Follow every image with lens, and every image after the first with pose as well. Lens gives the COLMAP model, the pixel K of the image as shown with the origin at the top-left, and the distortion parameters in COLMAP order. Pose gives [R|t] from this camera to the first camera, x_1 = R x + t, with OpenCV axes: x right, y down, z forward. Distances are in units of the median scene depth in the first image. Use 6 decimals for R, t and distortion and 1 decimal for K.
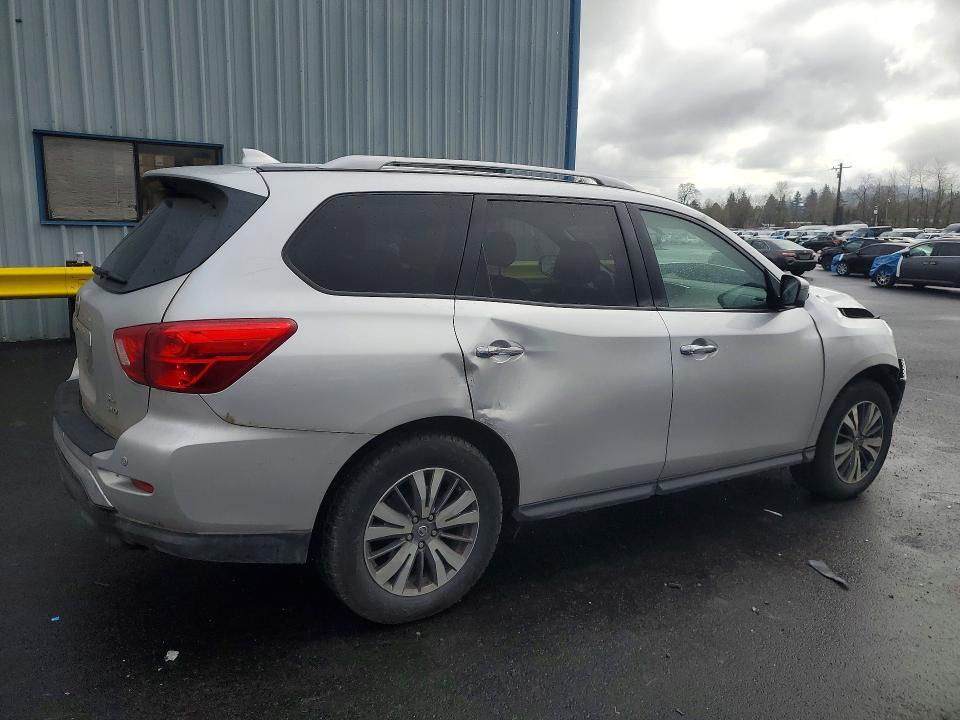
lens RADIAL K [[731.3, 0, 480.0], [0, 731.3, 355.8], [0, 0, 1]] dist [0.022518, -0.007438]
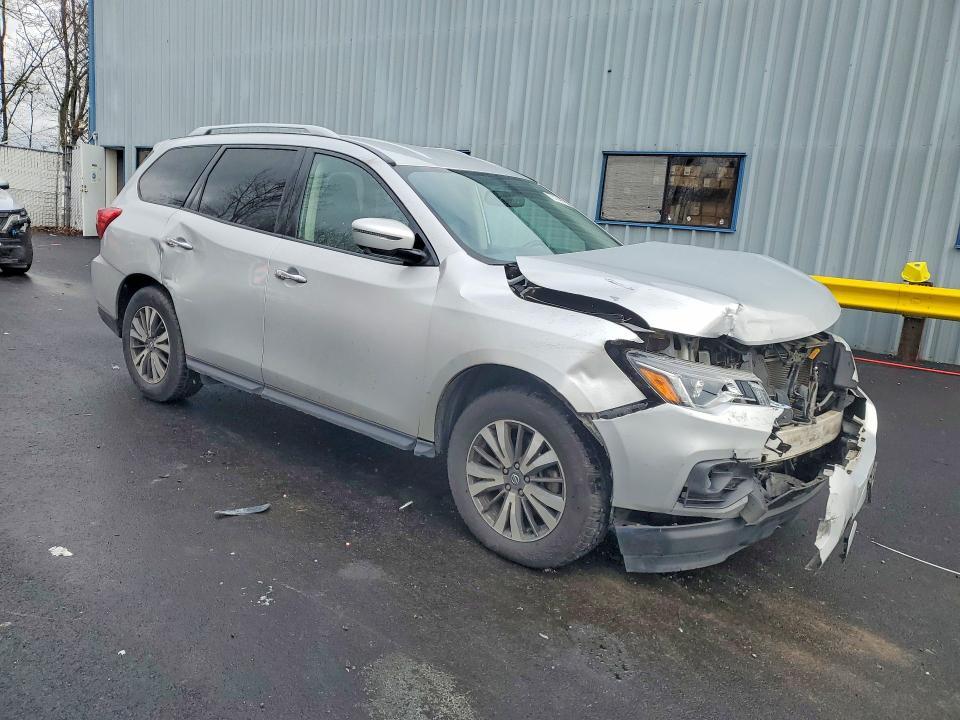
lens RADIAL K [[731.3, 0, 478.9], [0, 731.3, 361.2], [0, 0, 1]] dist [0.022518, -0.007438]
pose [[0.330795, 0.186838, -0.925022, 0.635746], [-0.238670, 0.964903, 0.109542, -0.033060], [0.913023, 0.184539, 0.363778, 0.395058]]
